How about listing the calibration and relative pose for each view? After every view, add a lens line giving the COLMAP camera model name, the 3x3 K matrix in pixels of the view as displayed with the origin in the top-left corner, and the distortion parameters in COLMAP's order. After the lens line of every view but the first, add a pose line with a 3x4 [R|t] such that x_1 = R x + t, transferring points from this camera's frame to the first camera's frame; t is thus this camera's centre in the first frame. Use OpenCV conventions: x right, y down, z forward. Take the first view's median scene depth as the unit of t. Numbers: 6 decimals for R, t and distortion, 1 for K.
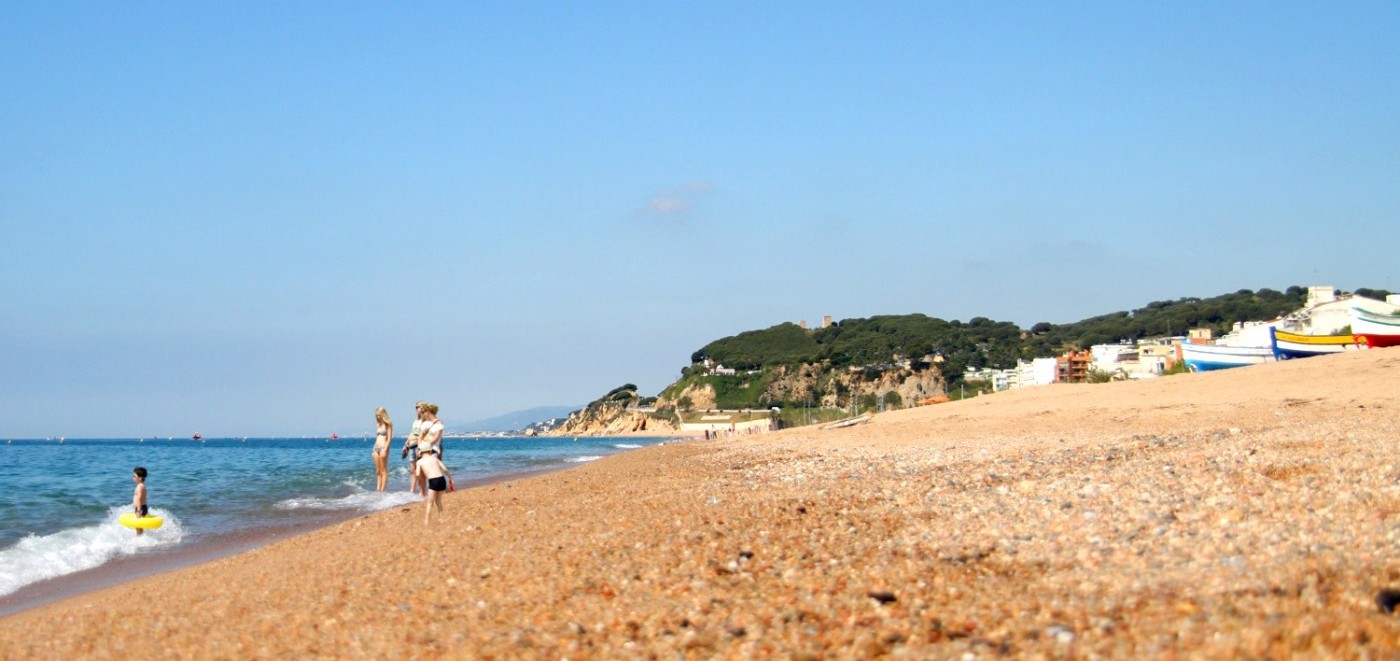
lens RADIAL K [[1089.1, 0, 700.3], [0, 1089.1, 329.9], [0, 0, 1]] dist [-0.003066, -0.000443]
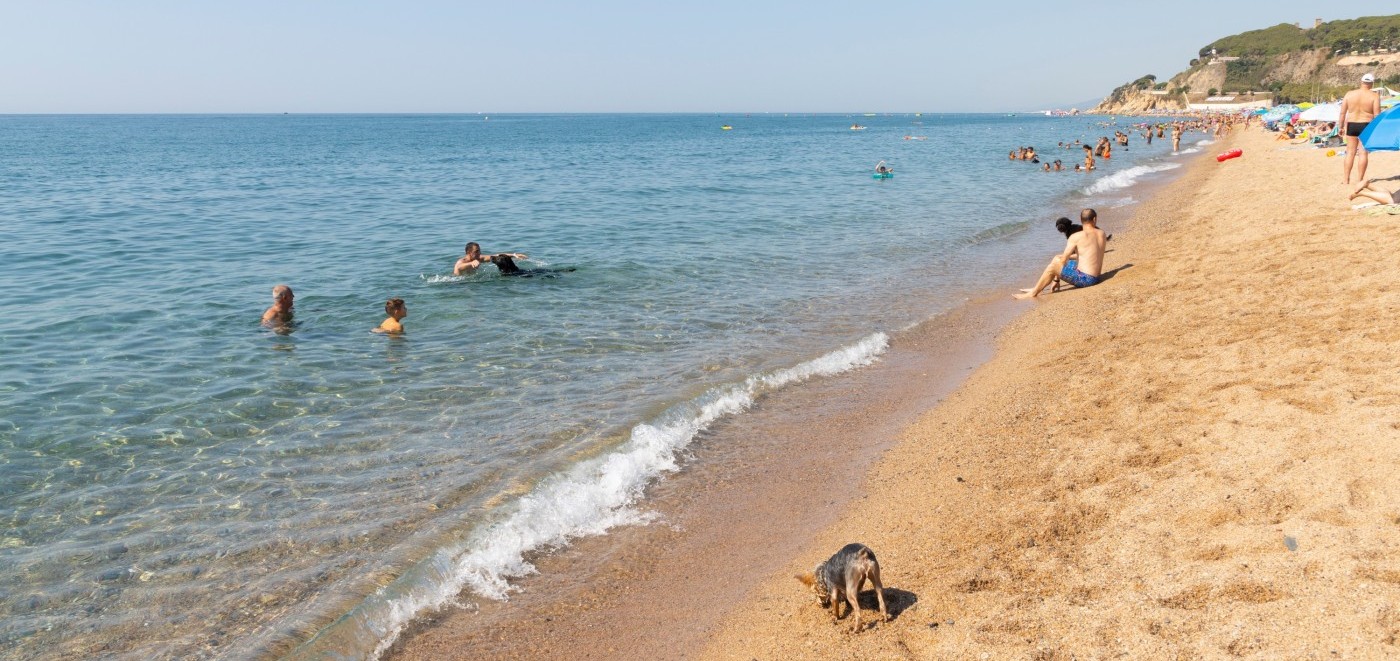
lens RADIAL K [[1089.1, 0, 698.7], [0, 1089.1, 327.2], [0, 0, 1]] dist [-0.003066, -0.000443]
pose [[0.908168, 0.086094, -0.409656, 0.008862], [0.033365, 0.960620, 0.275854, -0.035927], [0.417273, -0.264190, 0.869533, -0.451687]]
